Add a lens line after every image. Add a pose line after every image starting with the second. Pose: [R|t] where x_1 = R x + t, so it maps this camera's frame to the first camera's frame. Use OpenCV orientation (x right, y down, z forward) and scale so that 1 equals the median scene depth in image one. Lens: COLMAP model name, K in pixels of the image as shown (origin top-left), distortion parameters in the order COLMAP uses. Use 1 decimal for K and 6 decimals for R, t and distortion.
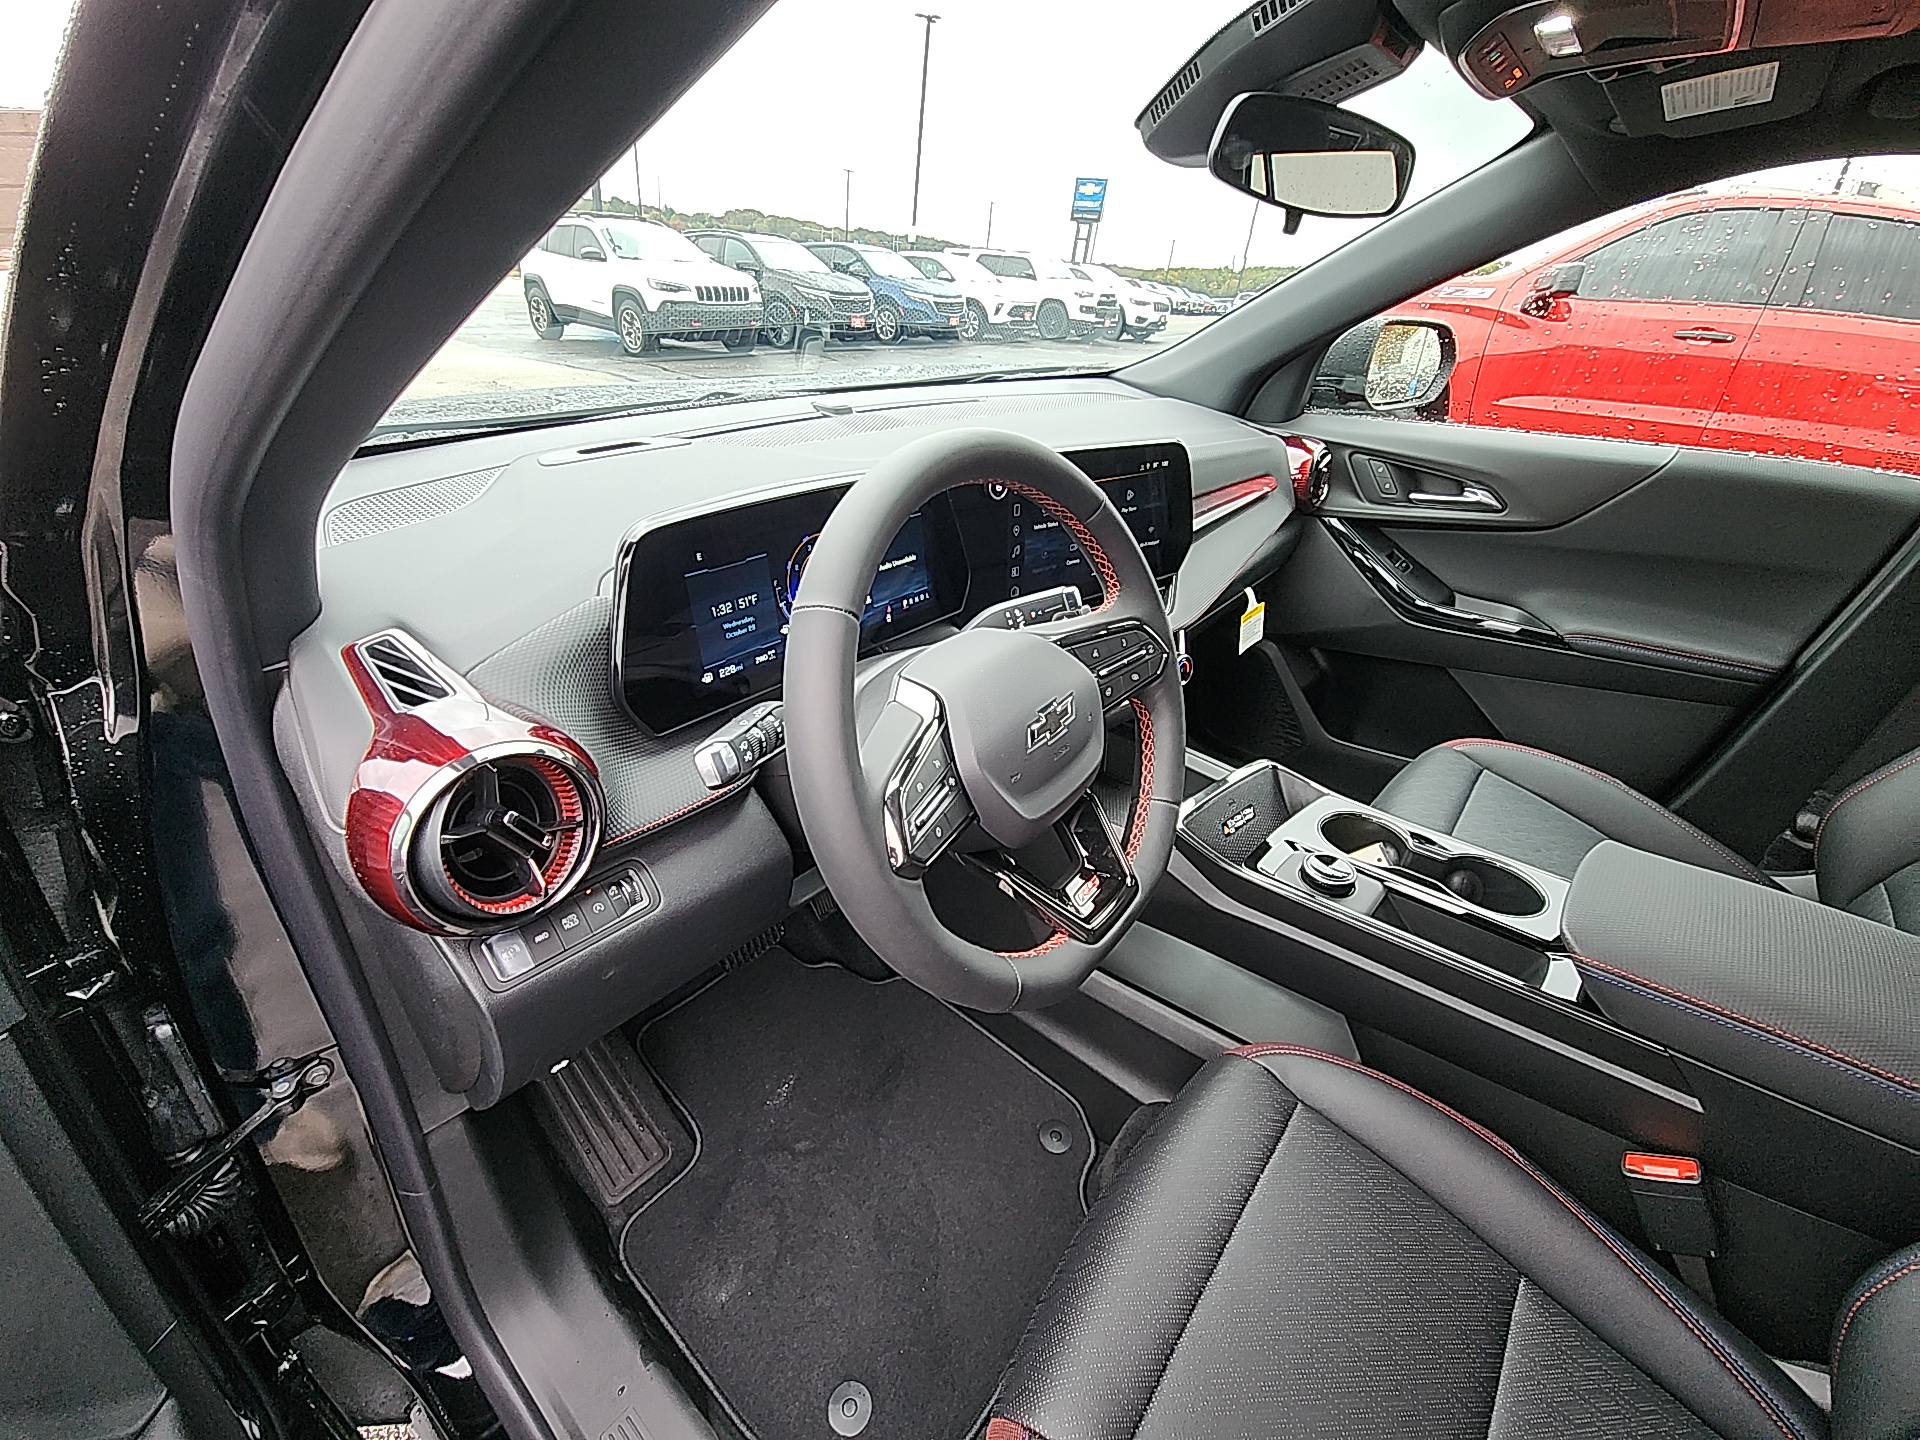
lens RADIAL K [[770.8, 0, 941.2], [0, 770.8, 705.3], [0, 0, 1]] dist [0.010560, -0.006267]
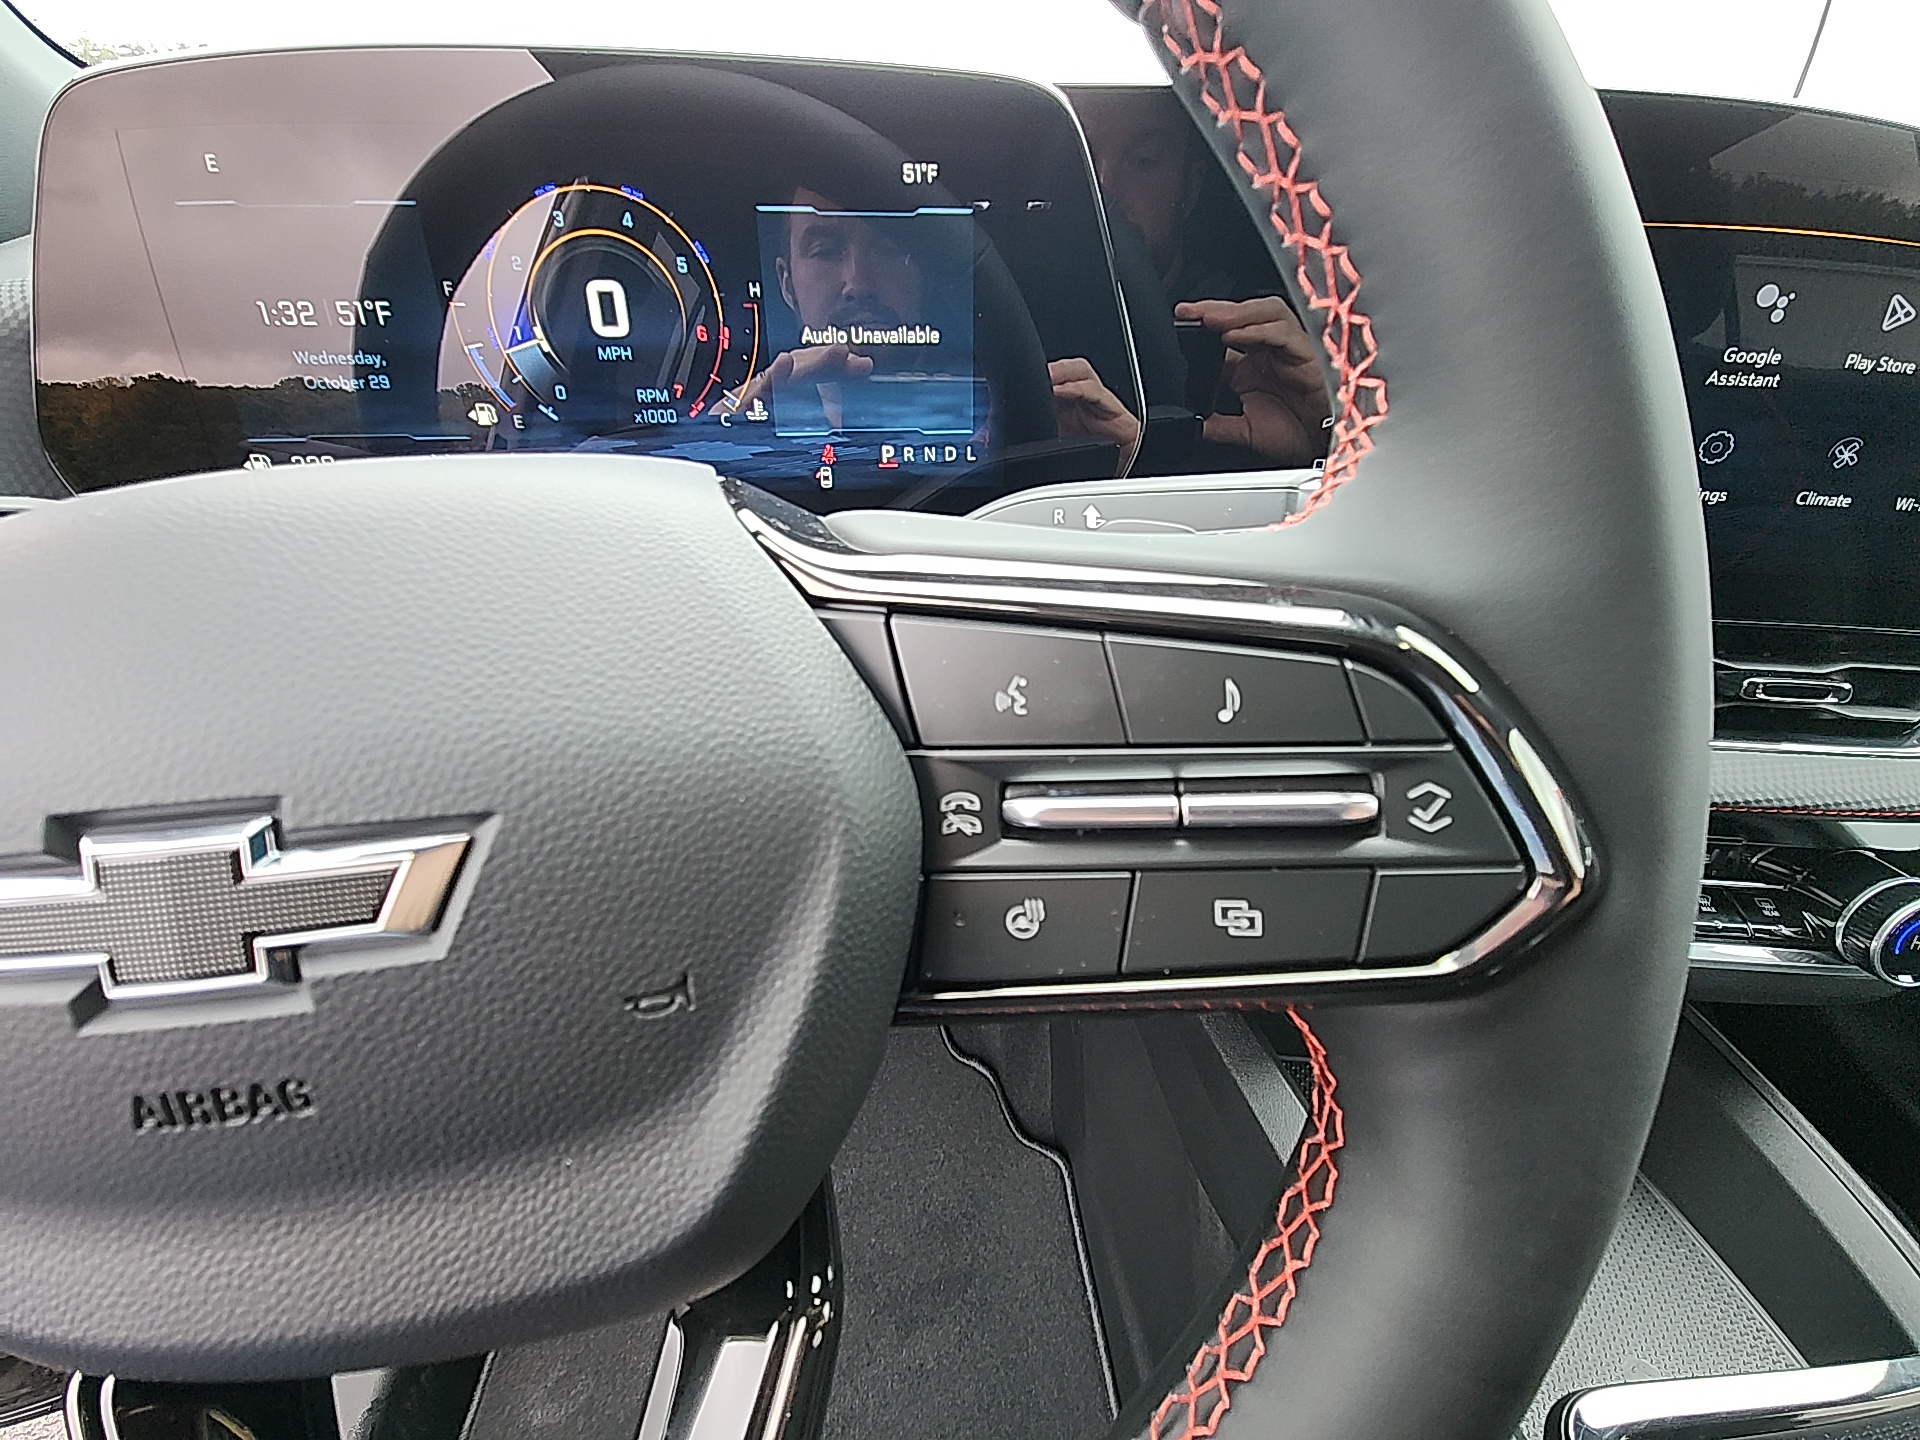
lens RADIAL K [[770.8, 0, 952.9], [0, 770.8, 703.3], [0, 0, 1]] dist [0.010560, -0.006267]
pose [[0.727021, 0.315577, -0.609796, 0.197169], [-0.314087, 0.942604, 0.113343, -0.050709], [0.610565, 0.109126, 0.784412, 0.548423]]
